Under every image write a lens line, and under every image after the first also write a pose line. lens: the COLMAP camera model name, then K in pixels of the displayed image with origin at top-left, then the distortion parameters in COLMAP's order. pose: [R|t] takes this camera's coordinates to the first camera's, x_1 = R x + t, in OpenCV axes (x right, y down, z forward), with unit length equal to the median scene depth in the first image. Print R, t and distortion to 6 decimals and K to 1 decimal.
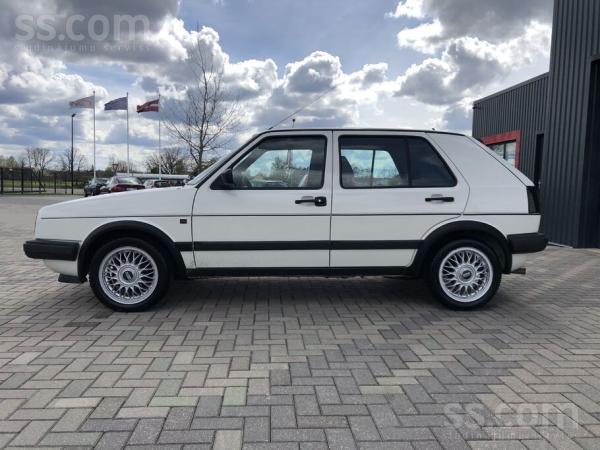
lens RADIAL K [[491.6, 0, 295.5], [0, 491.6, 226.5], [0, 0, 1]] dist [0.043797, -0.067457]
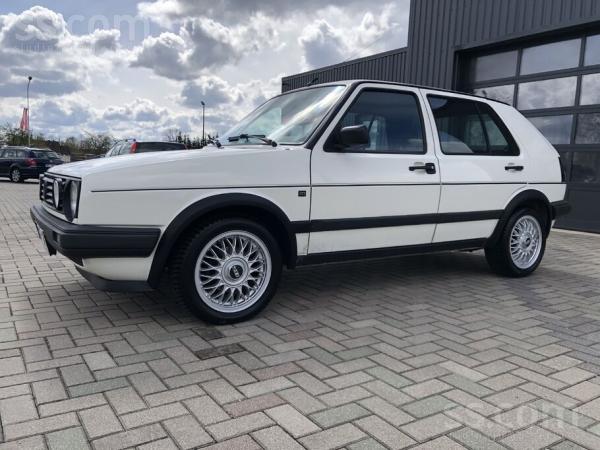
lens RADIAL K [[491.6, 0, 295.5], [0, 491.6, 226.5], [0, 0, 1]] dist [0.043797, -0.067457]
pose [[0.872705, -0.044372, 0.486228, -0.589140], [0.020839, 0.998339, 0.053704, -0.000338], [-0.487804, -0.036735, 0.872180, 0.347112]]
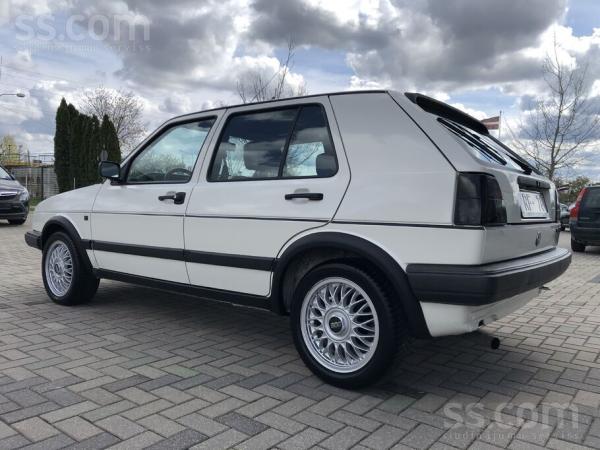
lens RADIAL K [[493.2, 0, 299.2], [0, 493.2, 219.3], [0, 0, 1]] dist [0.037574, -0.004685]
pose [[0.749319, 0.030905, -0.661487, 0.716484], [-0.071736, 0.996820, -0.034689, -0.003995], [0.658312, 0.073446, 0.749154, 0.535090]]
